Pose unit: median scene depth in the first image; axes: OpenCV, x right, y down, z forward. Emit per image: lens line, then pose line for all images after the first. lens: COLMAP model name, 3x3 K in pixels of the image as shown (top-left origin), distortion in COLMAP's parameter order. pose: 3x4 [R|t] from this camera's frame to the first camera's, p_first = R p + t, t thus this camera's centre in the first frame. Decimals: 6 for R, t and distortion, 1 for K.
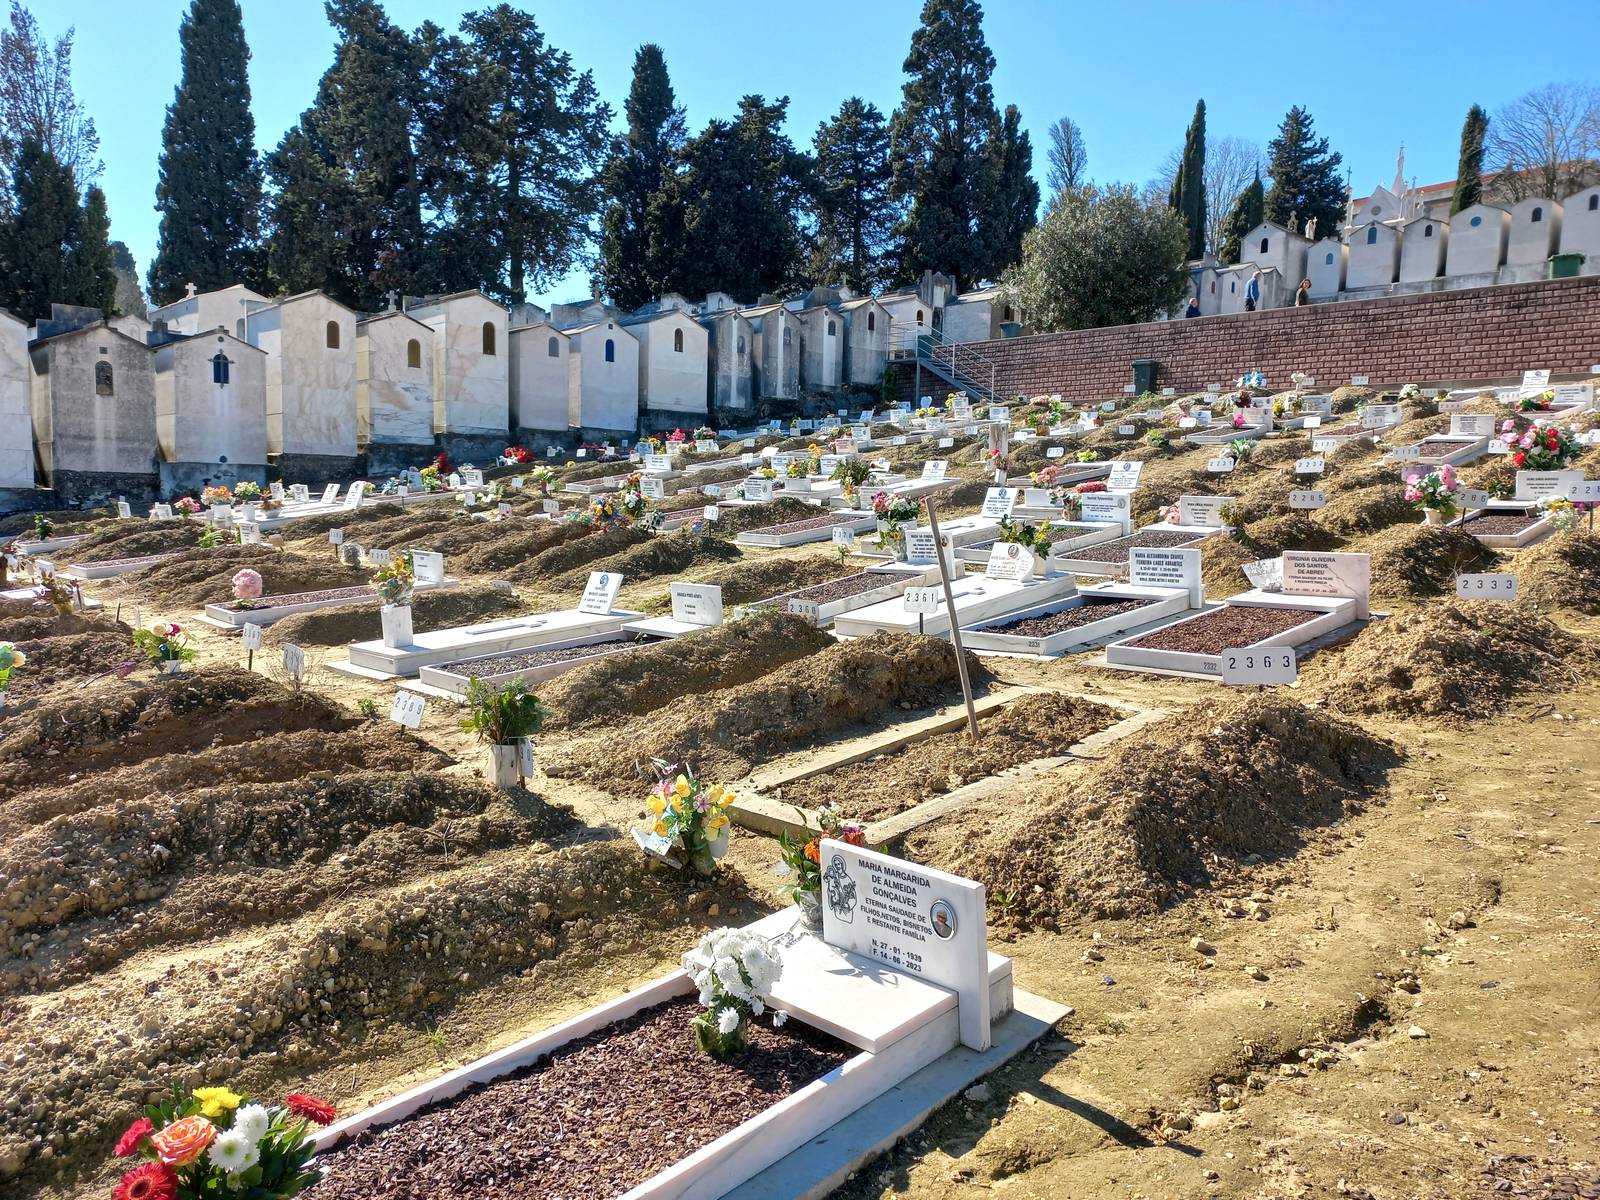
lens RADIAL K [[1153.4, 0, 800.0], [0, 1153.4, 600.0], [0, 0, 1]] dist [0.076462, -0.034837]
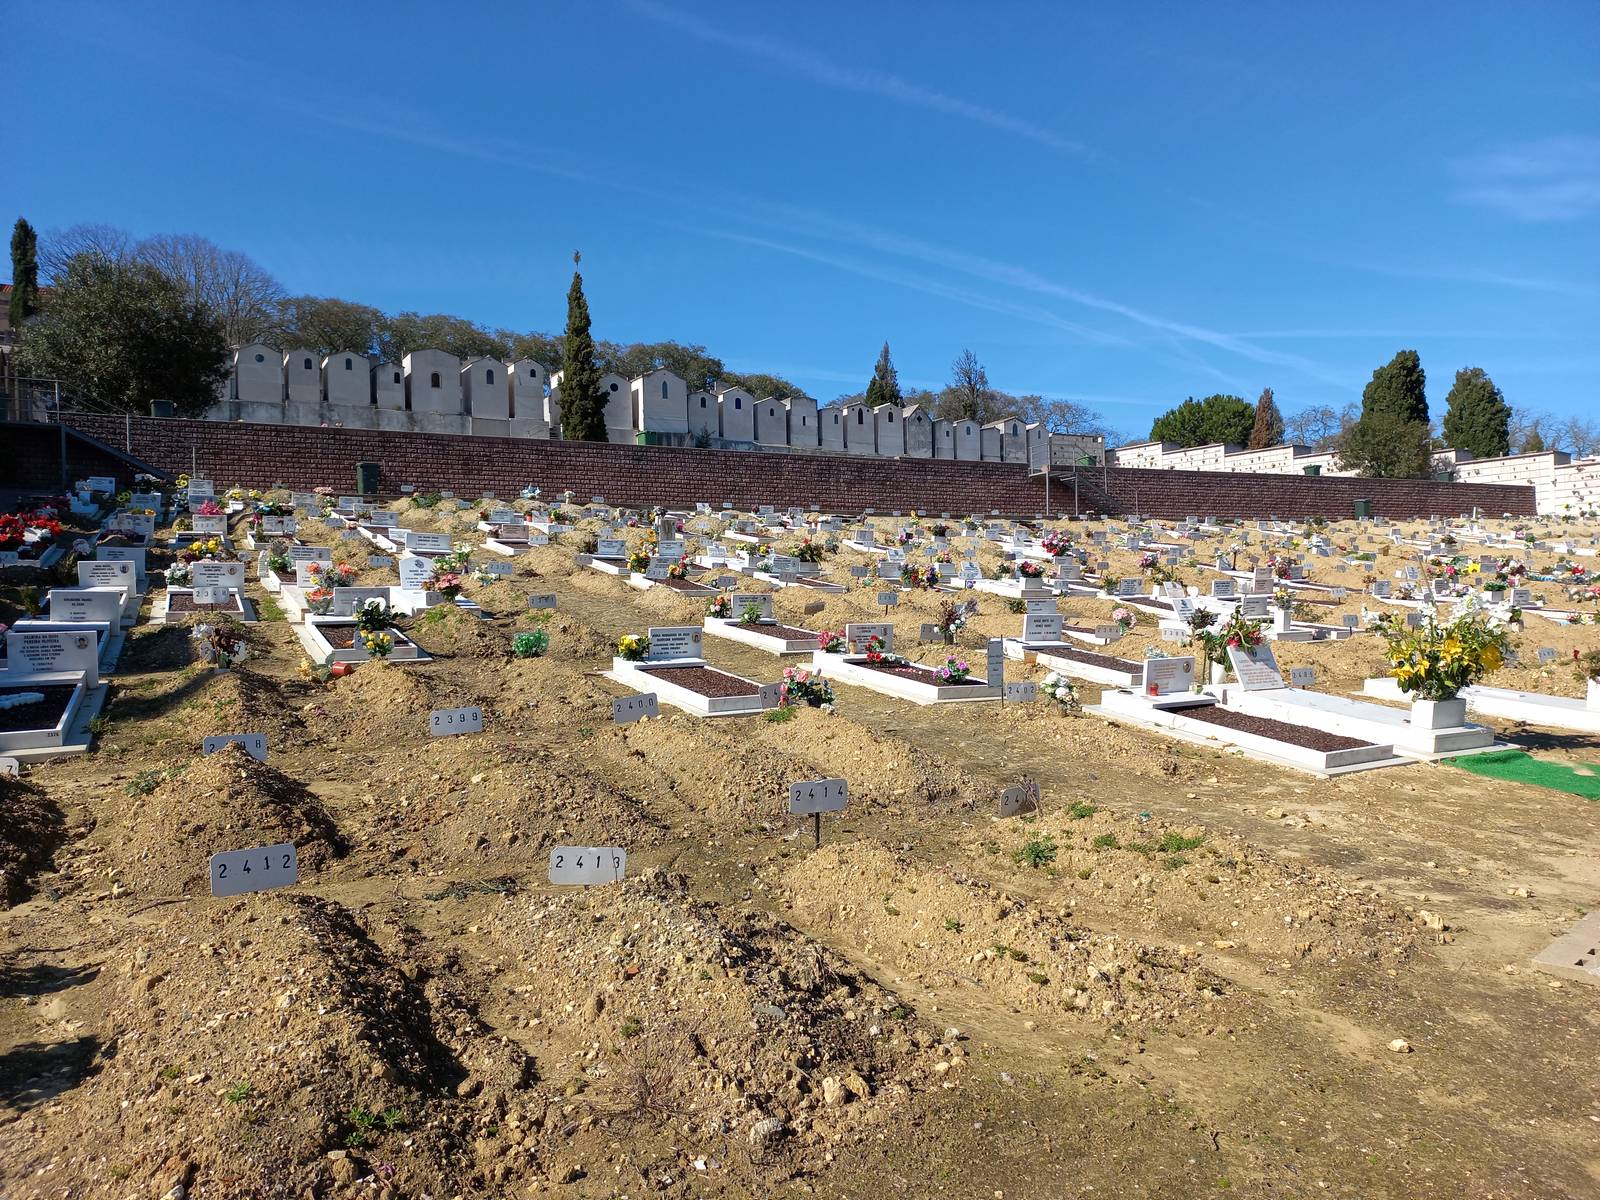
lens RADIAL K [[1165.7, 0, 800.0], [0, 1165.7, 600.0], [0, 0, 1]] dist [0.073814, -0.040056]
pose [[0.269279, -0.023015, 0.962787, -1.034689], [0.112208, 0.993655, -0.007631, -0.037019], [-0.956503, 0.110087, 0.270153, 0.511276]]
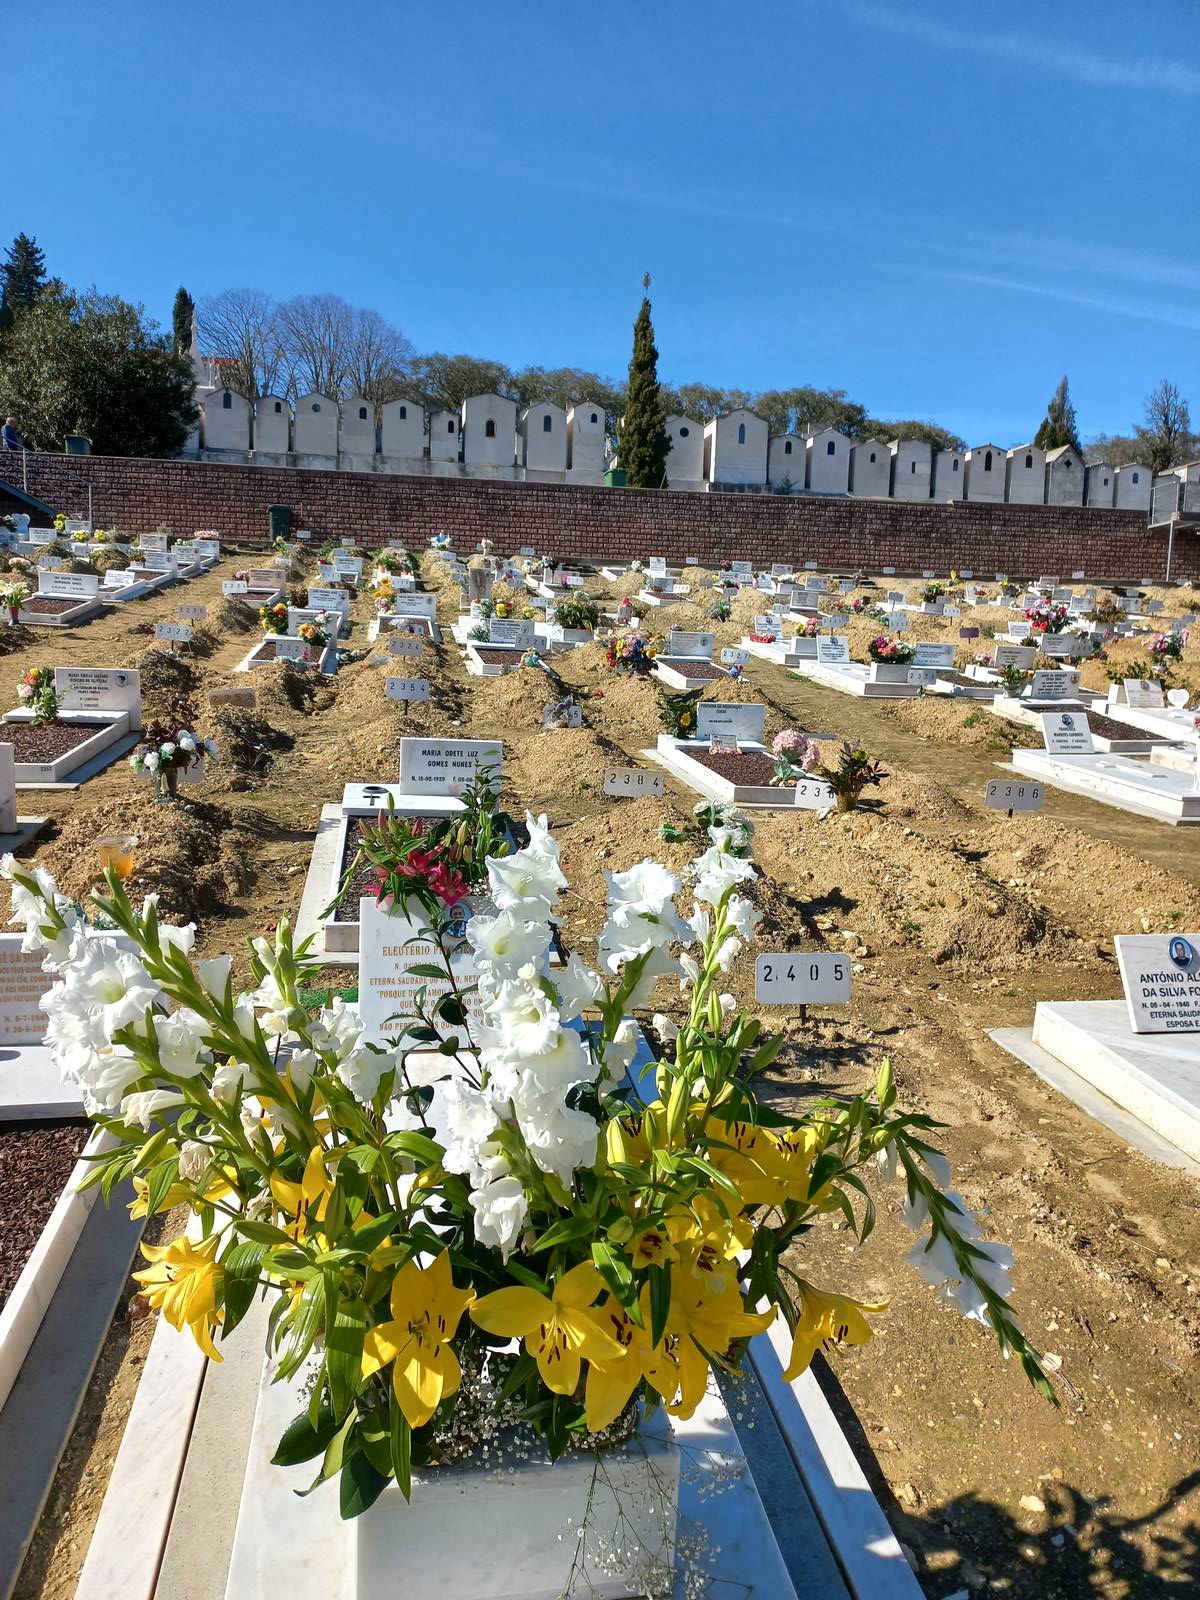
lens RADIAL K [[1160.0, 0, 584.8], [0, 1160.0, 794.4], [0, 0, 1]] dist [0.128693, -0.225784]
pose [[0.572618, -0.089569, 0.814915, -0.594490], [0.061352, 0.995908, 0.066352, -0.022688], [-0.817524, 0.012003, 0.575770, 0.357081]]
